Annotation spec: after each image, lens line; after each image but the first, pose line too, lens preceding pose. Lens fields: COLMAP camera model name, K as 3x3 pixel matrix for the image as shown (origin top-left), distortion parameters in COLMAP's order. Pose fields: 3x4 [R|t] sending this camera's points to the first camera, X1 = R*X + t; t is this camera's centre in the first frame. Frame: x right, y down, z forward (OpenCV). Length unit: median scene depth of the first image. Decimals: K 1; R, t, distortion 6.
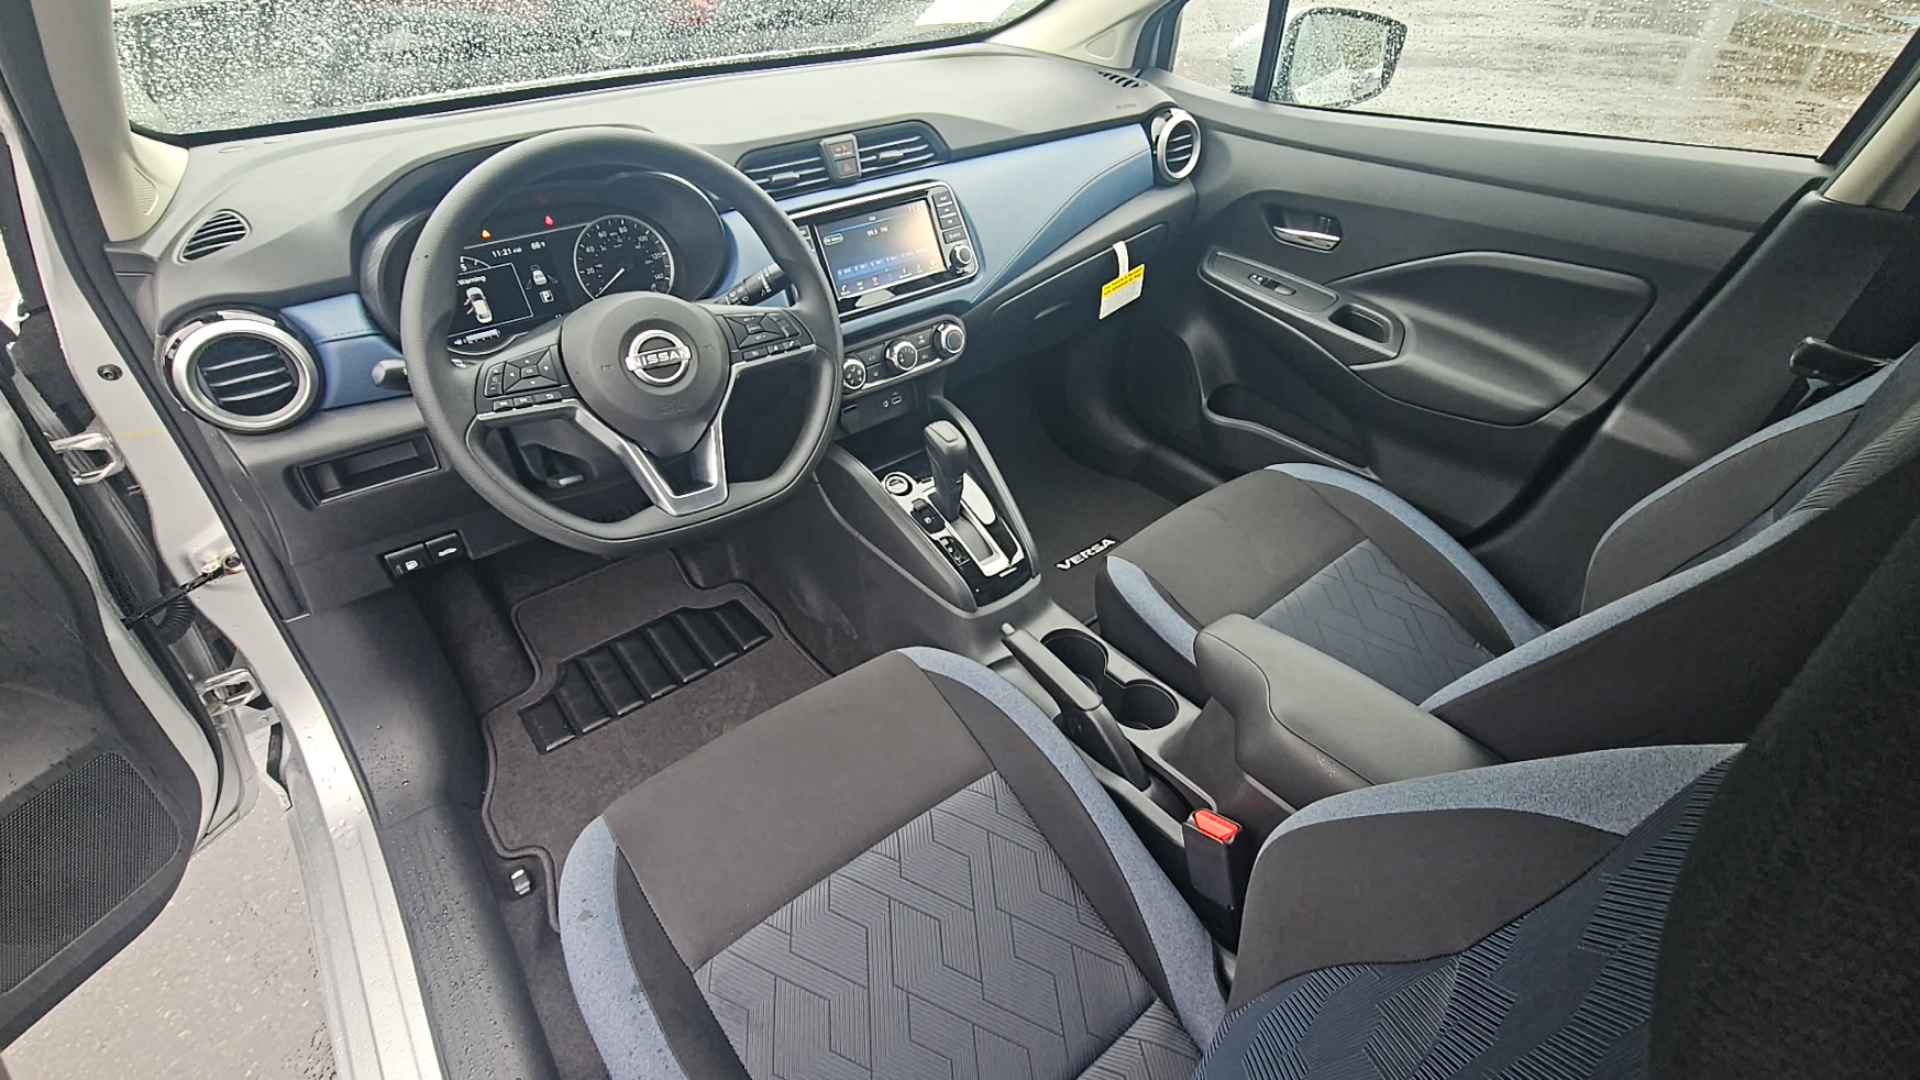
lens RADIAL K [[839.6, 0, 943.4], [0, 839.6, 529.5], [0, 0, 1]] dist [0.012734, -0.009105]
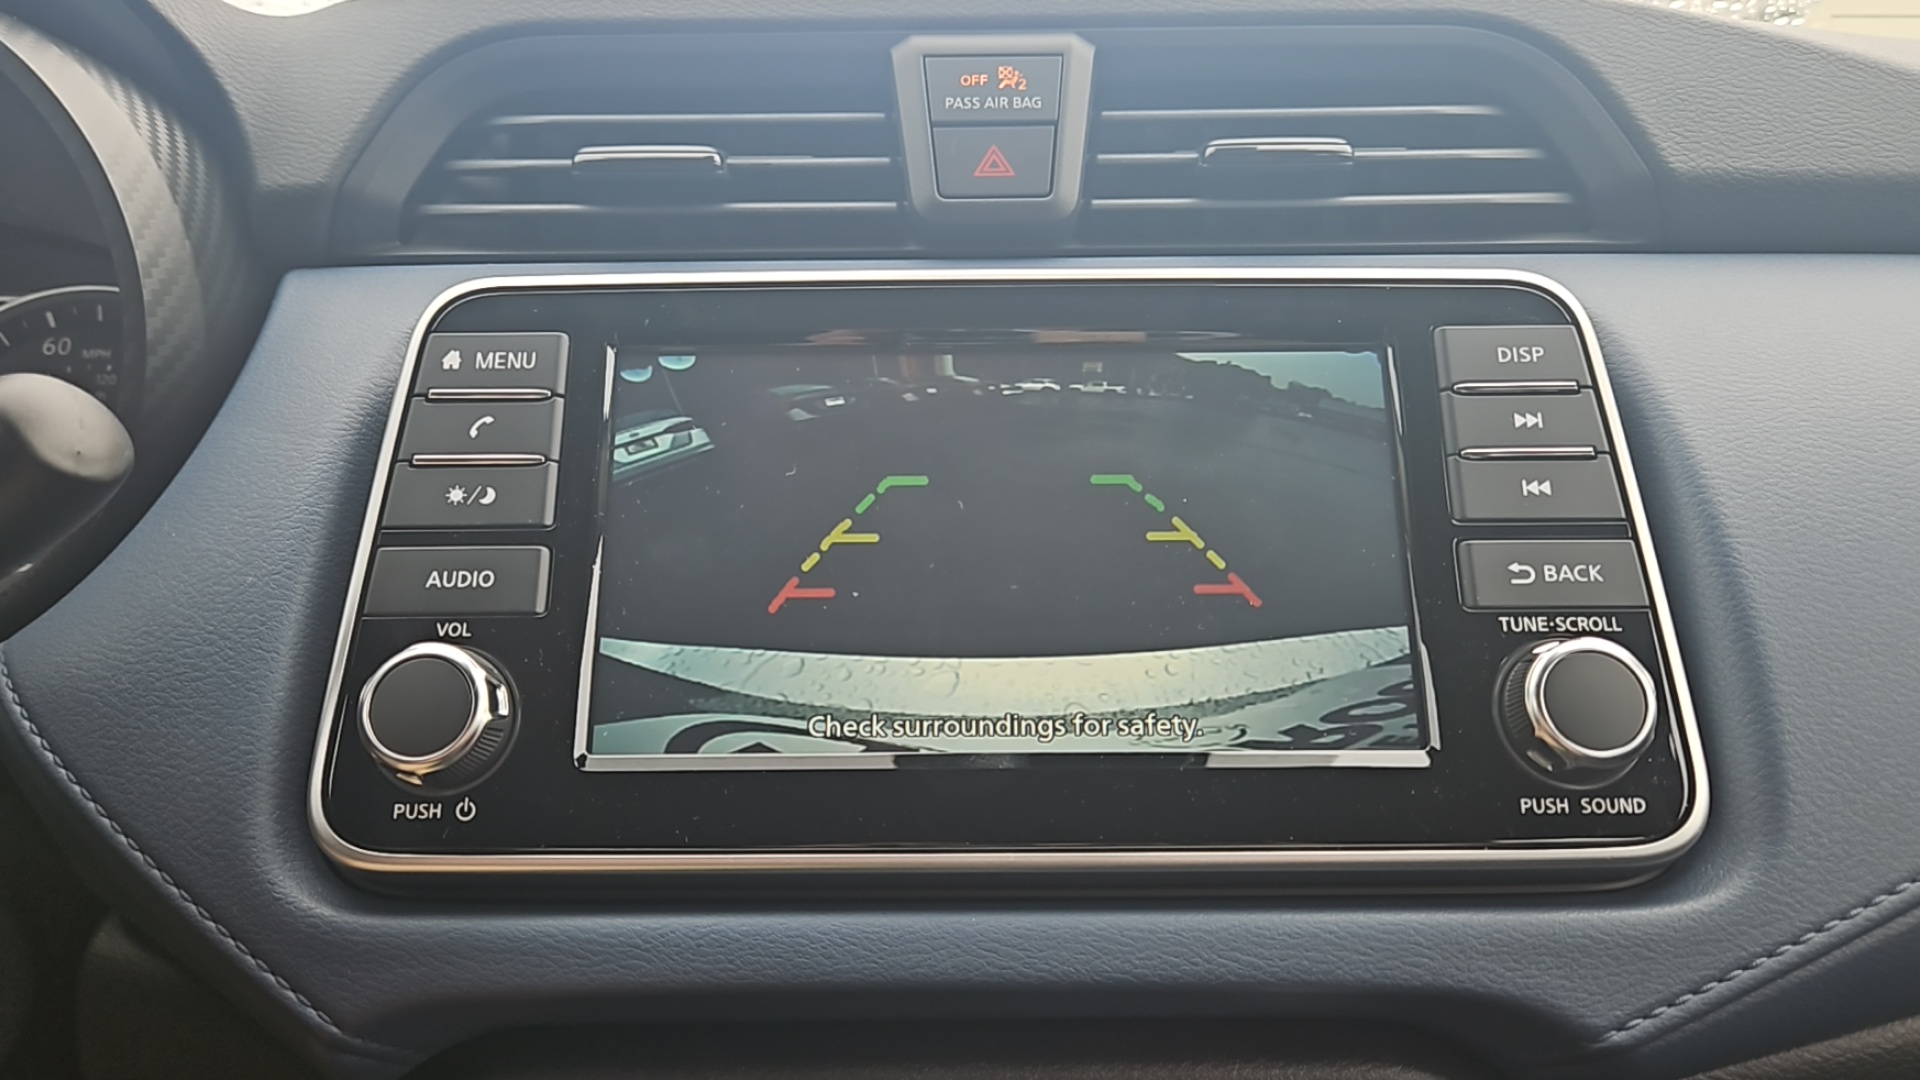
lens RADIAL K [[1459.2, 0, 964.4], [0, 1459.2, 529.8], [0, 0, 1]] dist [0.039355, -0.072306]
pose [[0.795174, 0.101588, -0.597812, 0.084921], [-0.375277, 0.856830, -0.353566, -0.221155], [0.476305, 0.505492, 0.719453, 0.748077]]
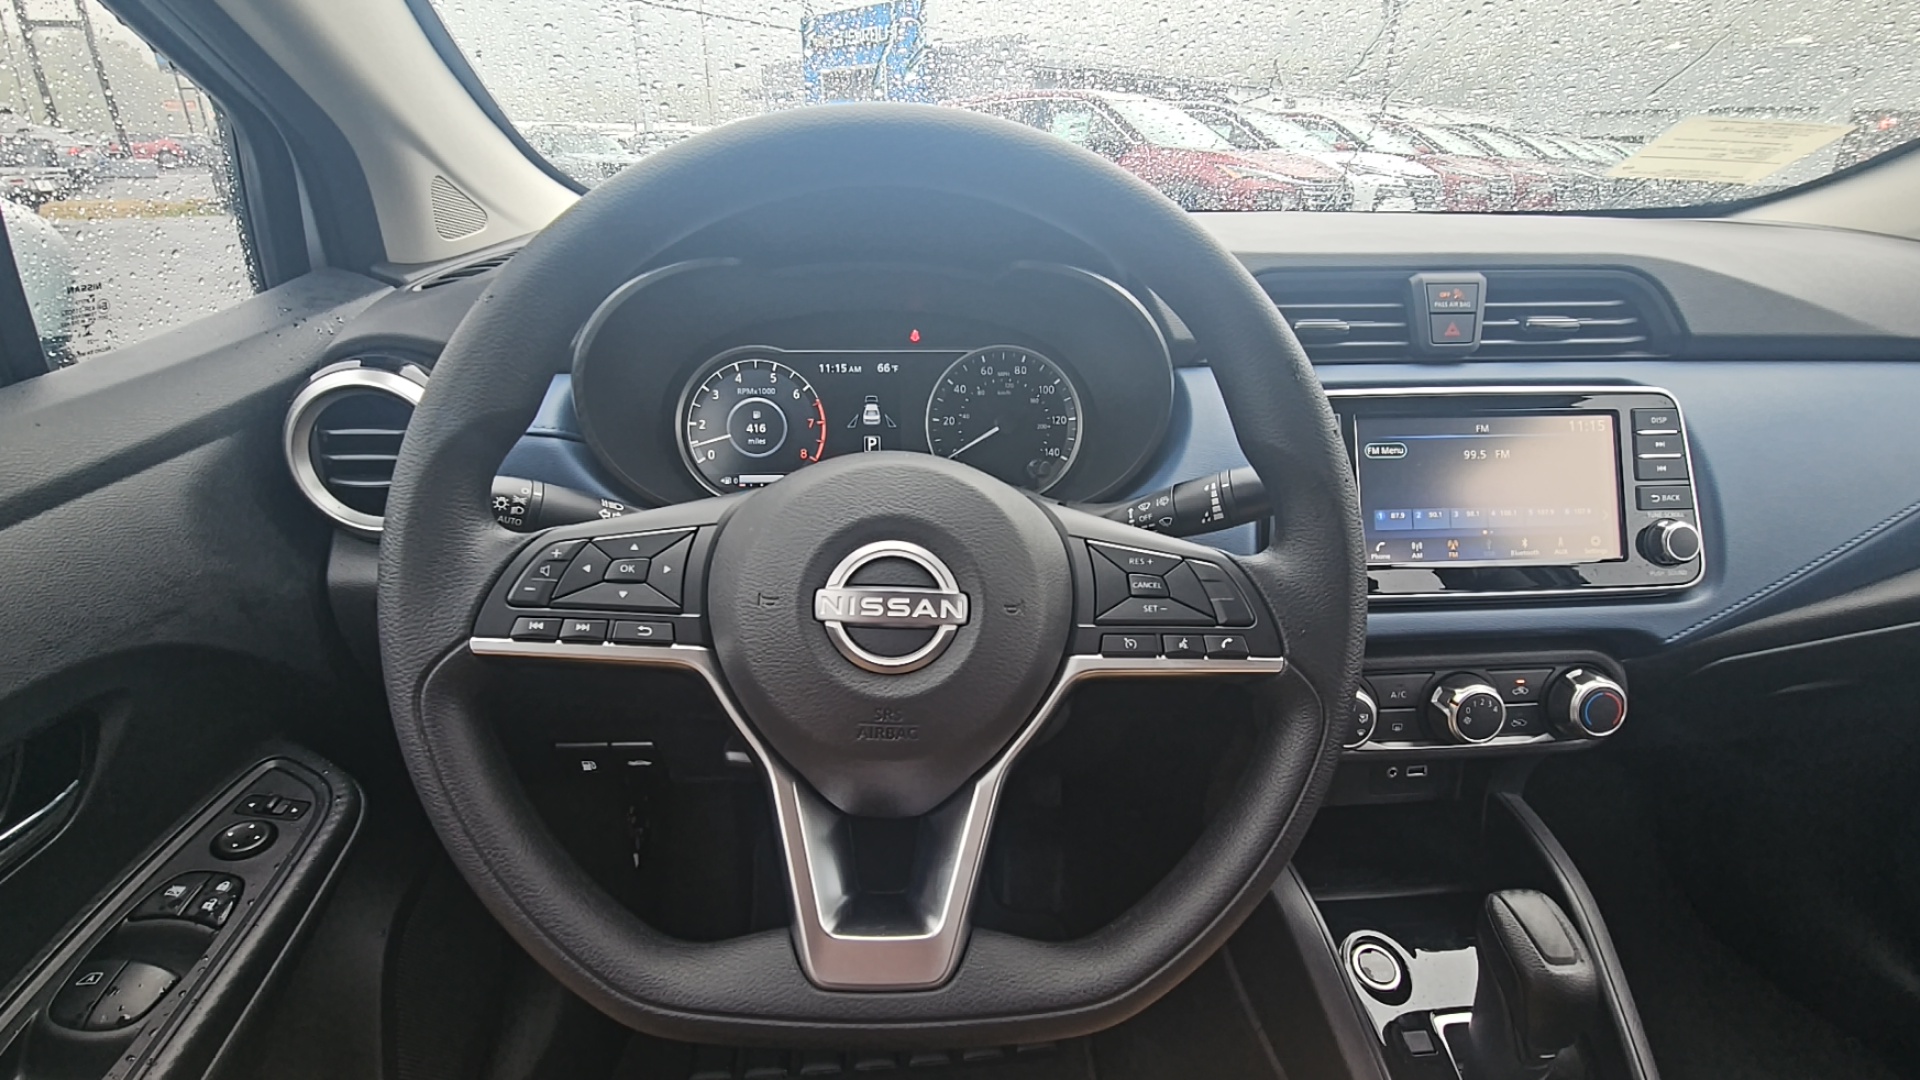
lens RADIAL K [[839.6, 0, 963.5], [0, 839.6, 538.3], [0, 0, 1]] dist [0.012734, -0.009105]
pose [[0.836443, 0.244503, -0.490491, -0.075789], [-0.349944, 0.927043, -0.134648, -0.130713], [0.421784, 0.284270, 0.860981, 0.440704]]
